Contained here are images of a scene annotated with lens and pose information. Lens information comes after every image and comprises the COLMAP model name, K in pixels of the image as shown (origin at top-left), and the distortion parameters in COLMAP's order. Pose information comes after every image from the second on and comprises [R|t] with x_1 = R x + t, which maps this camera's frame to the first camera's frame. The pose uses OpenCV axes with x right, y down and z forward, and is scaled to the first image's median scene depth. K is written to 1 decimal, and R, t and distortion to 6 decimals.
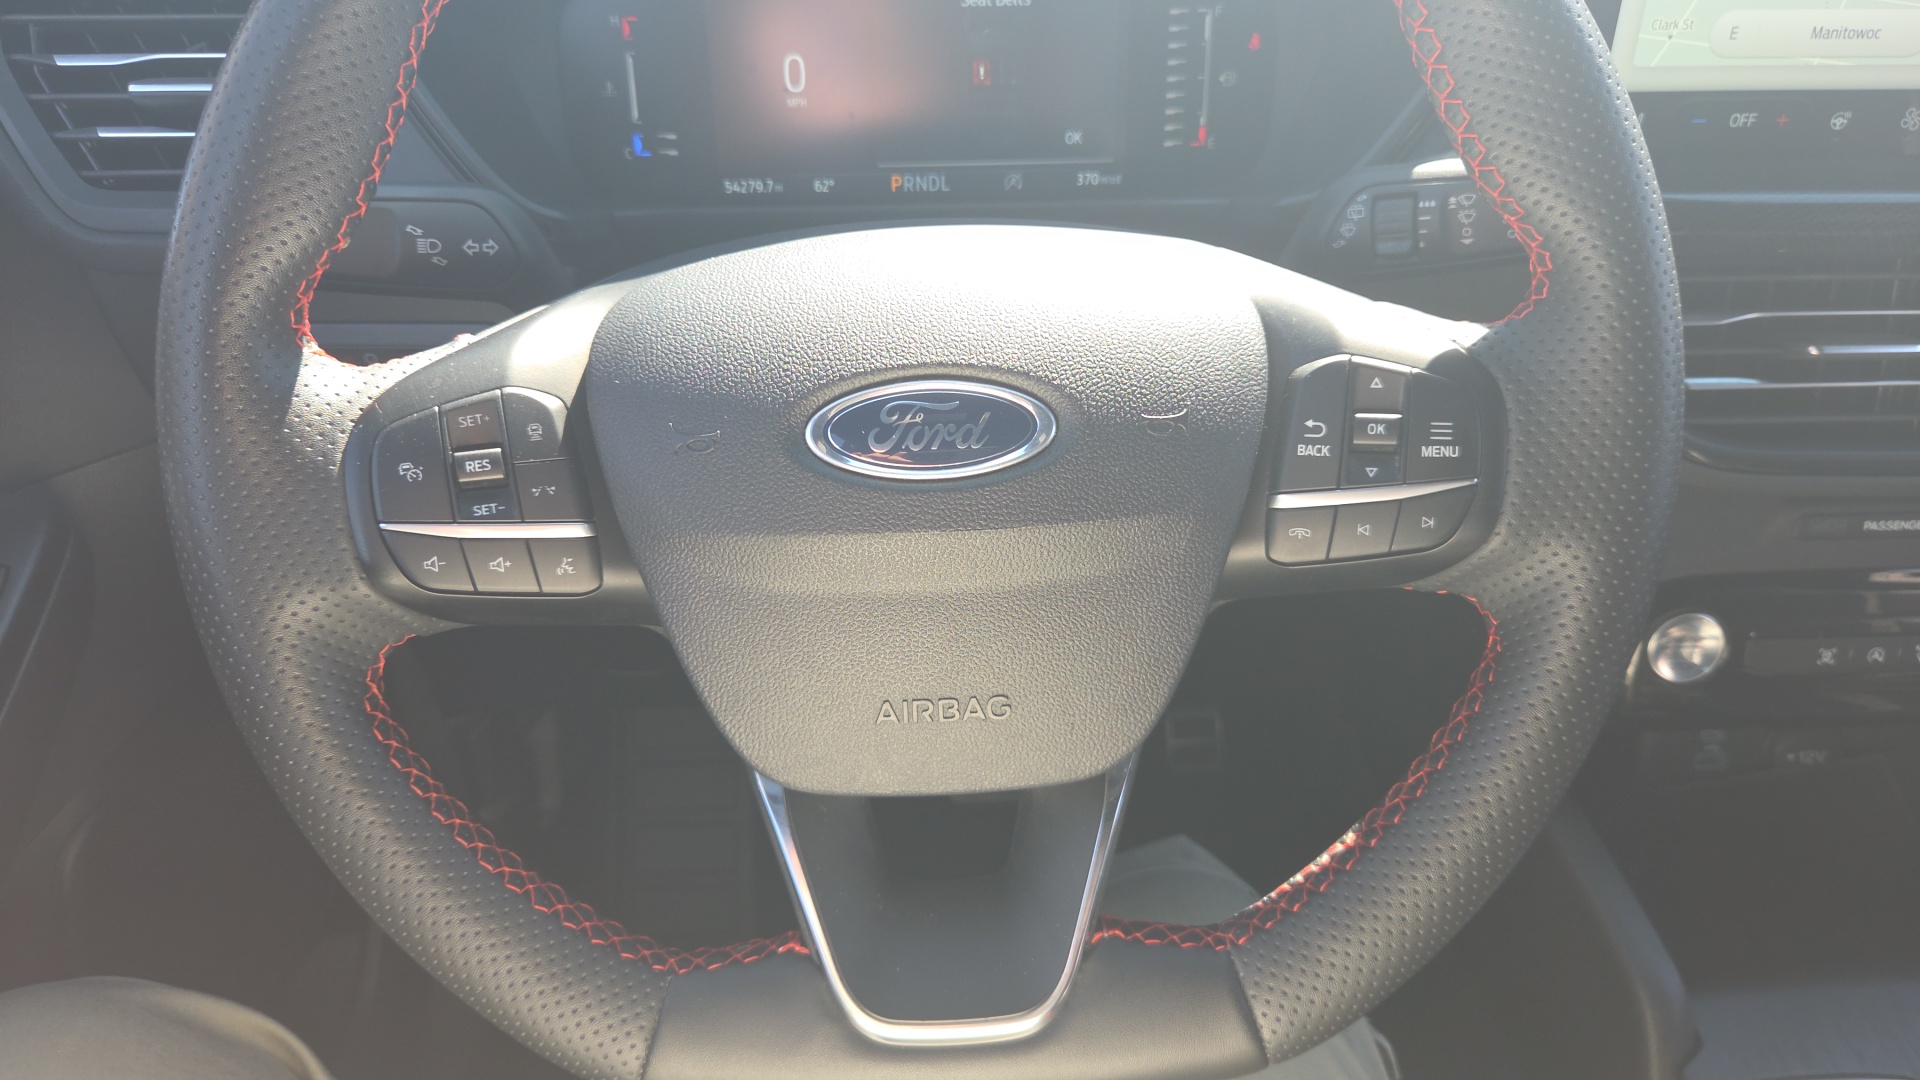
lens RADIAL K [[1314.4, 0, 968.0], [0, 1314.4, 540.7], [0, 0, 1]] dist [0.050628, -0.056336]
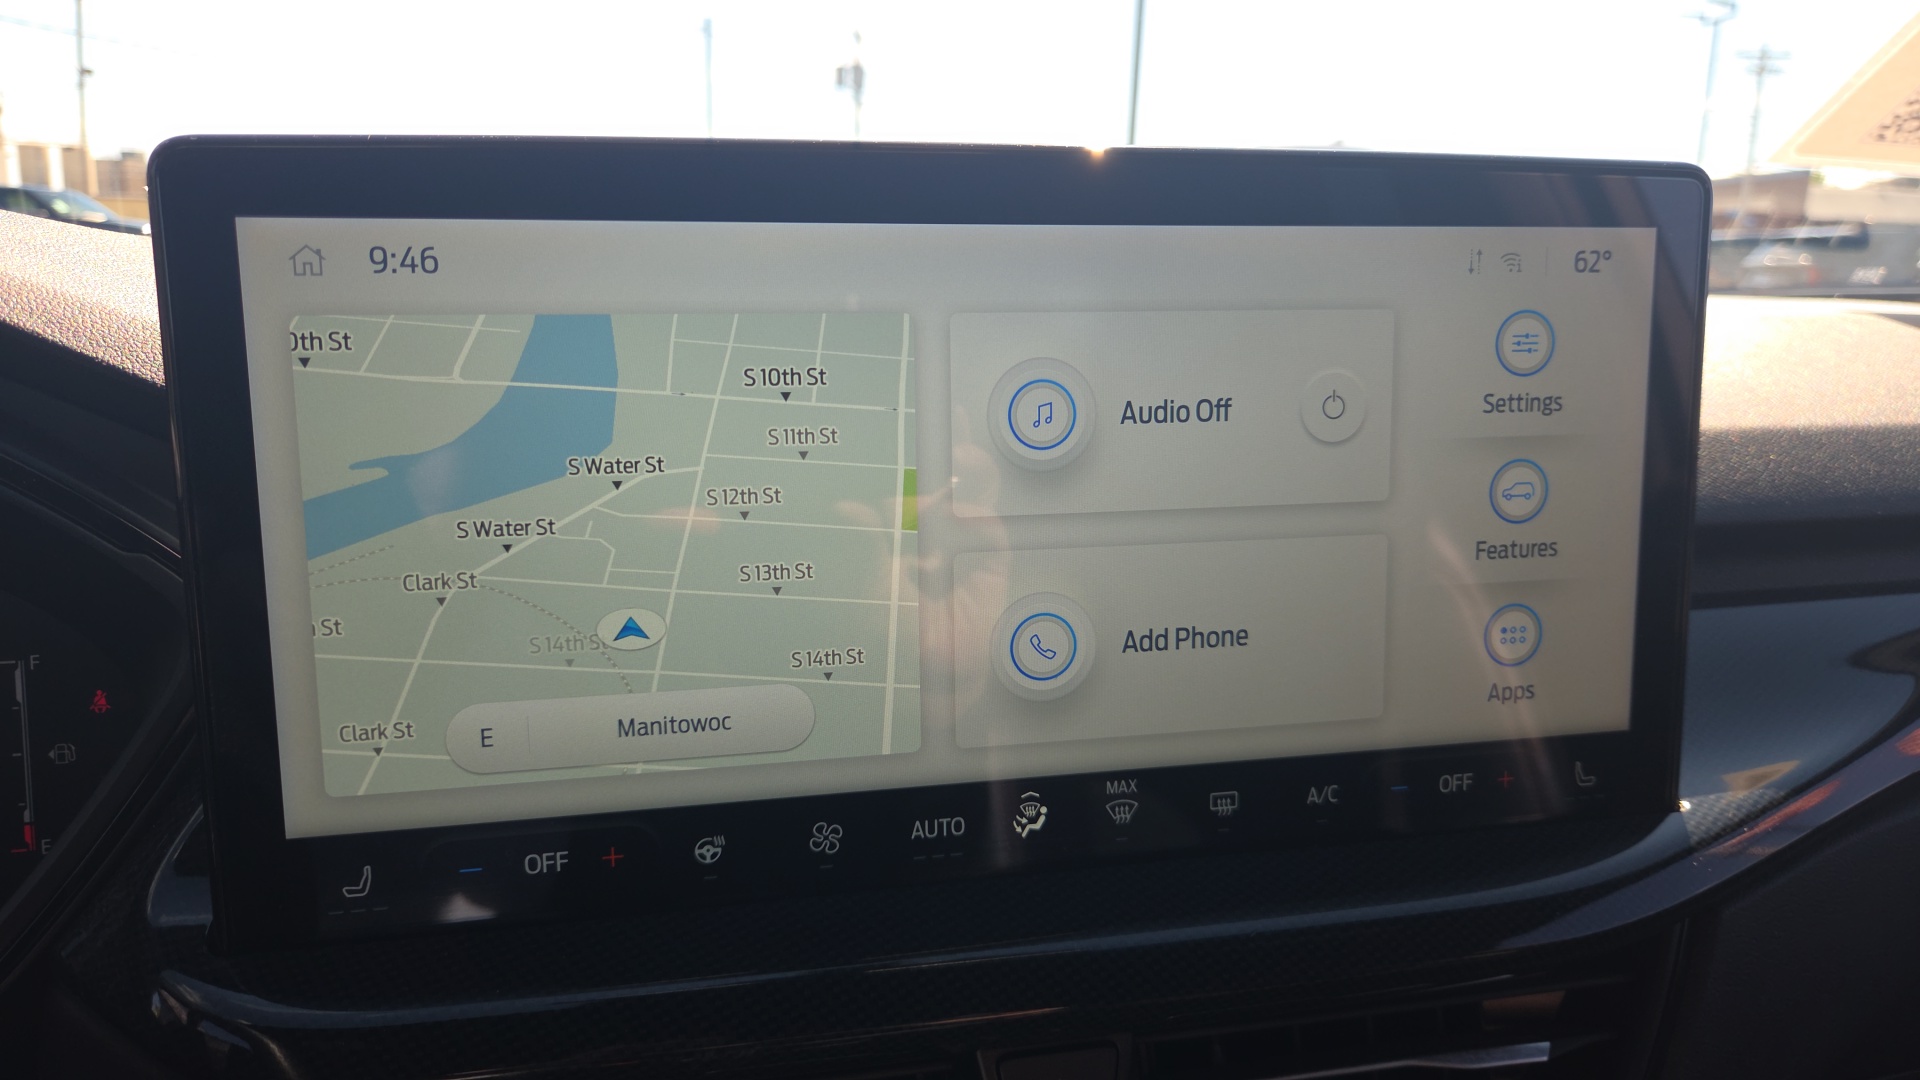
lens RADIAL K [[1314.4, 0, 965.8], [0, 1314.4, 538.4], [0, 0, 1]] dist [0.050628, -0.056336]
pose [[0.986430, -0.033522, 0.160724, 0.539311], [0.086849, 0.937298, -0.337535, -0.183649], [-0.139331, 0.346913, 0.927490, 0.272680]]
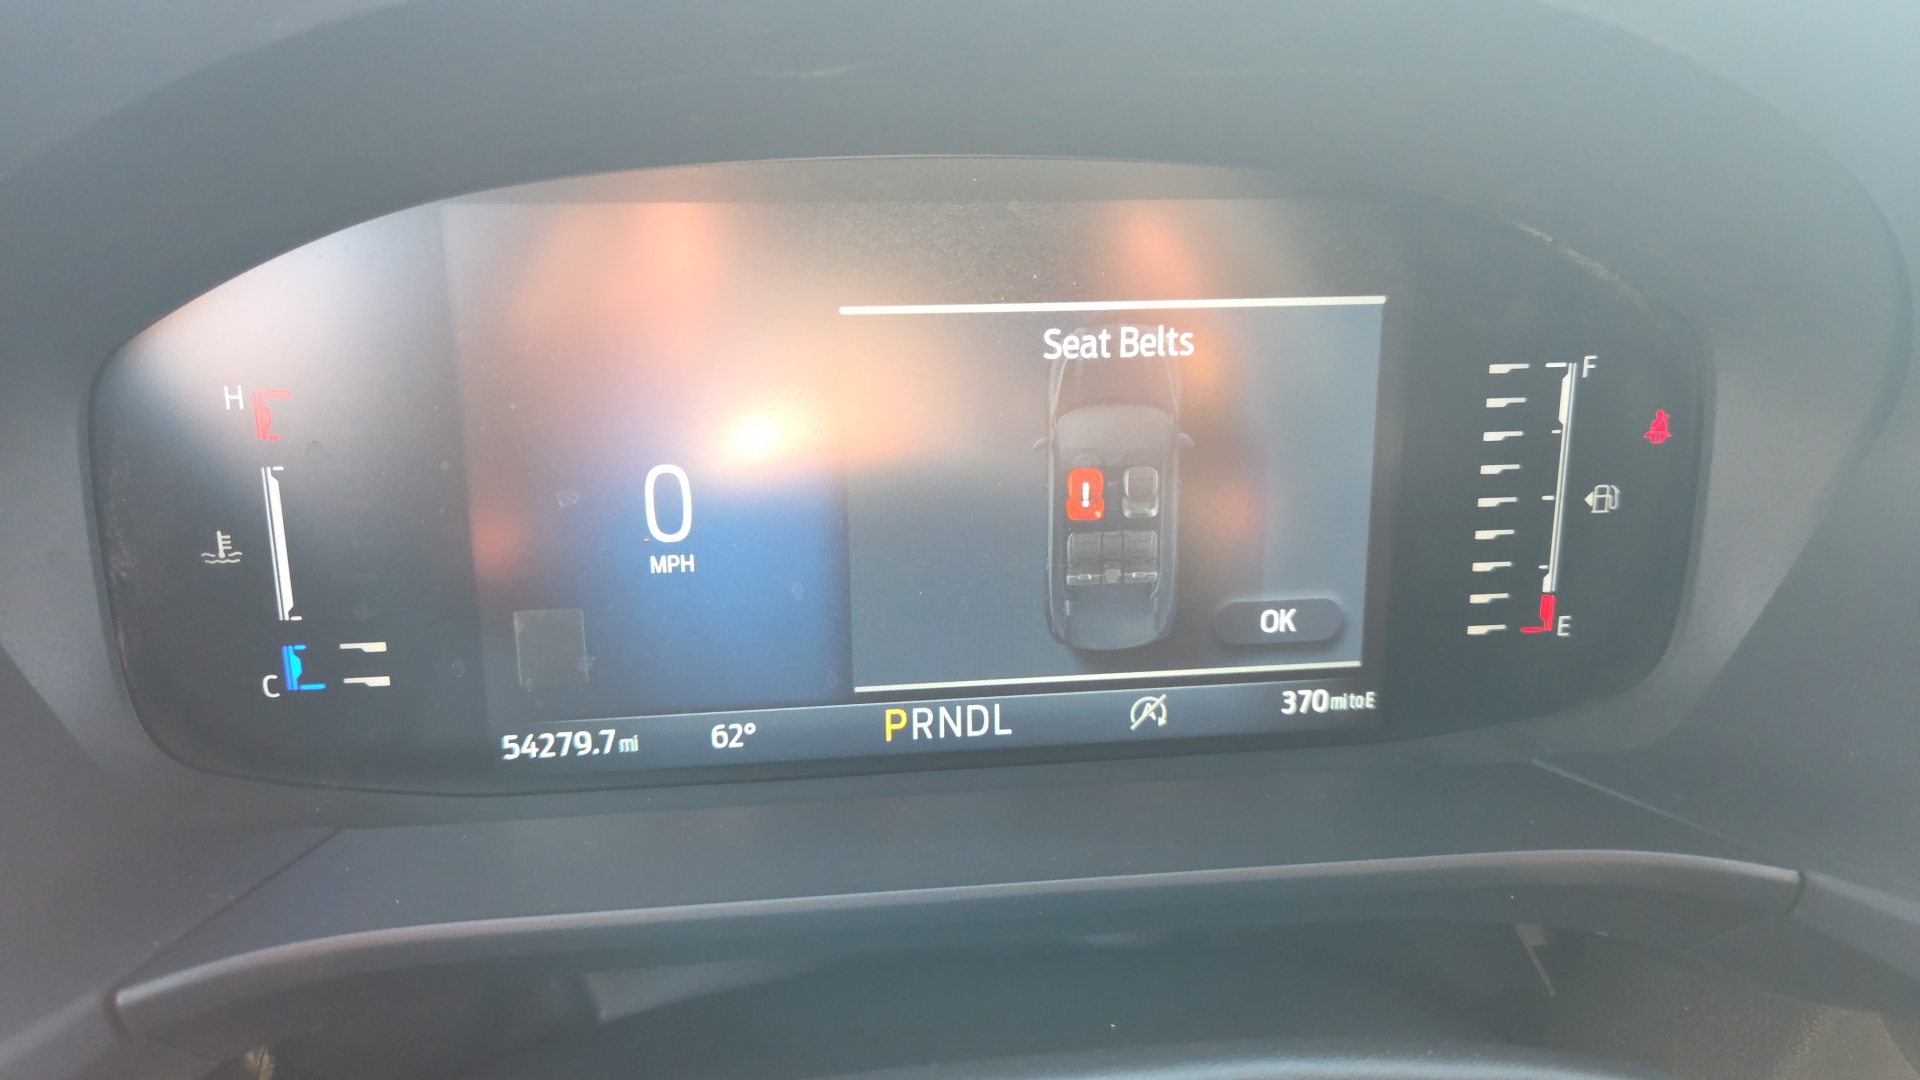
lens RADIAL K [[1314.4, 0, 959.9], [0, 1314.4, 532.2], [0, 0, 1]] dist [0.050628, -0.056336]
pose [[0.997259, -0.012315, 0.072964, -0.064923], [0.023677, 0.987319, -0.156972, -0.267759], [-0.070106, 0.158269, 0.984904, 0.551166]]
